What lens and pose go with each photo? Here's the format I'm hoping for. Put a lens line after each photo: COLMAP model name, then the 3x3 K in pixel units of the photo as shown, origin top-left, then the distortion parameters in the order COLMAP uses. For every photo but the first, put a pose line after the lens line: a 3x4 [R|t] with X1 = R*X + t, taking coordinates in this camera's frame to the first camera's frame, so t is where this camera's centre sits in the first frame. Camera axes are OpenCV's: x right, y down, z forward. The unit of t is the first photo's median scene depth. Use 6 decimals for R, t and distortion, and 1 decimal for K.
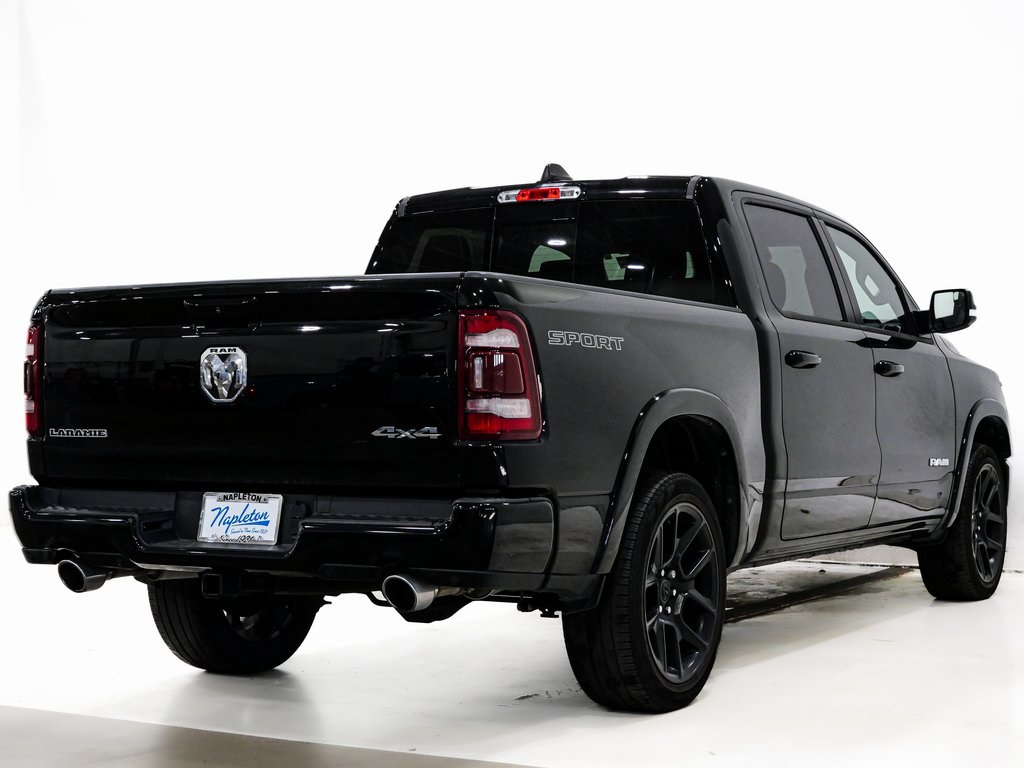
lens RADIAL K [[1848.9, 0, 512.1], [0, 1848.9, 384.4], [0, 0, 1]] dist [-0.002556, 0.015595]
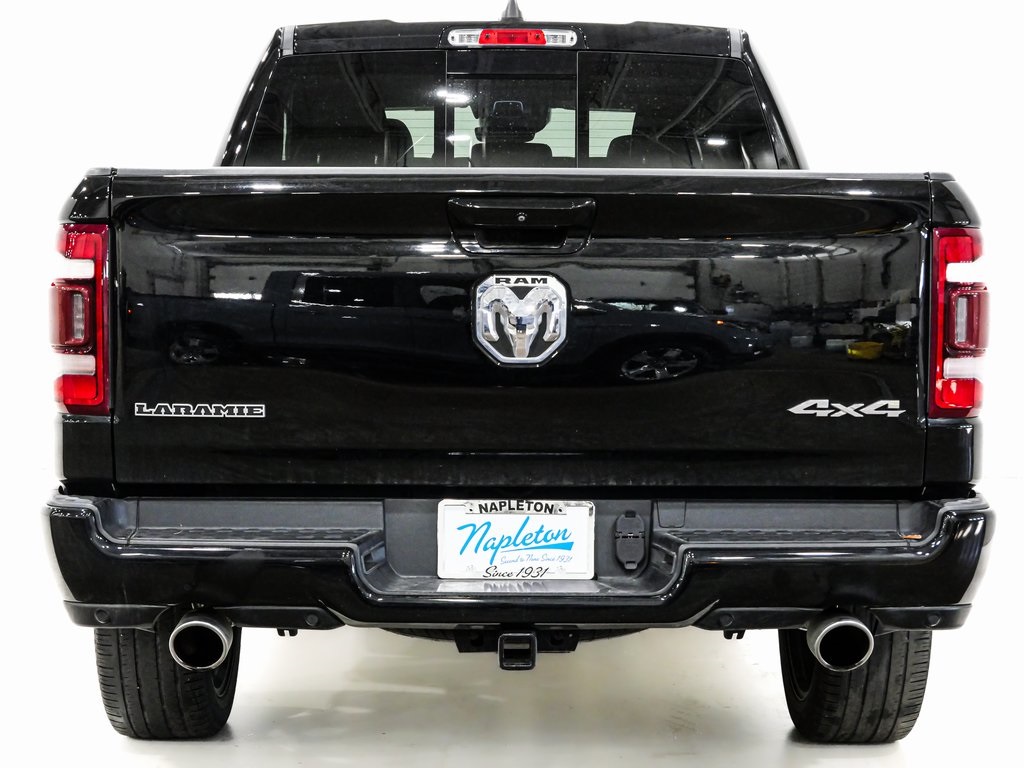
lens RADIAL K [[1960.3, 0, 511.9], [0, 1960.3, 382.6], [0, 0, 1]] dist [-0.019862, -0.099005]
pose [[0.863967, -0.029422, 0.502689, -0.491876], [-0.012073, 0.996794, 0.079091, -0.036226], [-0.503405, -0.074401, 0.860842, 0.418973]]
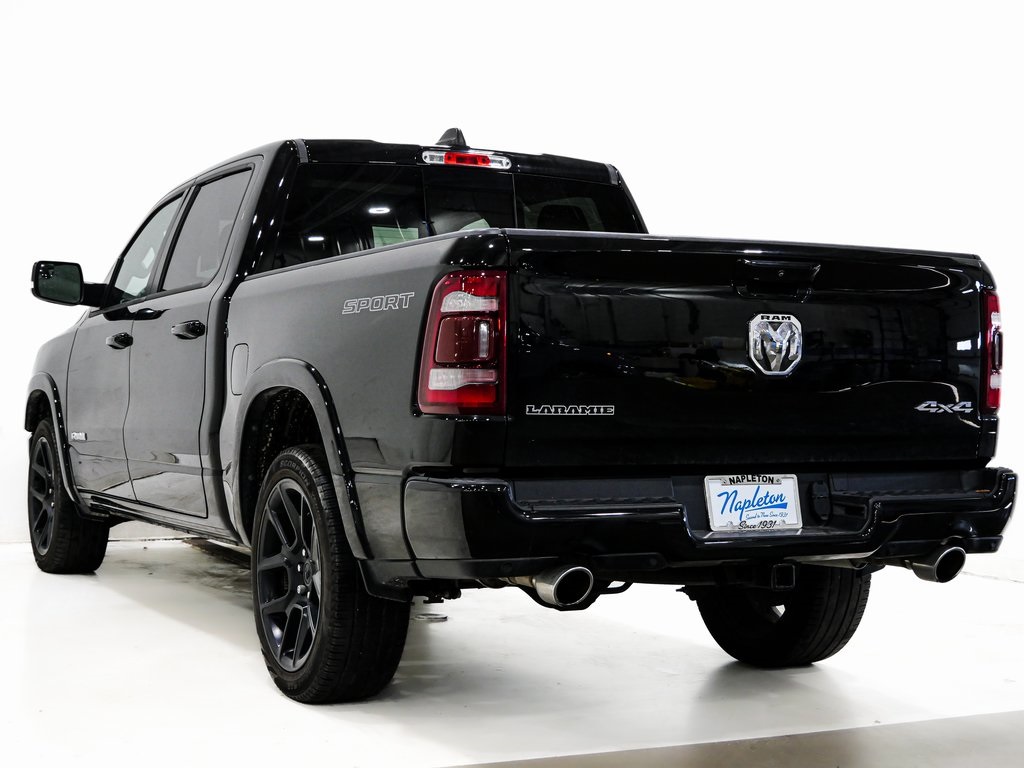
lens RADIAL K [[1688.3, 0, 512.0], [0, 1688.3, 384.0], [0, 0, 1]] dist [-0.004784, 0.007916]
pose [[0.549099, 0.007284, 0.835726, -0.911551], [-0.017100, 0.999851, 0.002521, 0.014110], [-0.835583, -0.015675, 0.549141, 0.646423]]
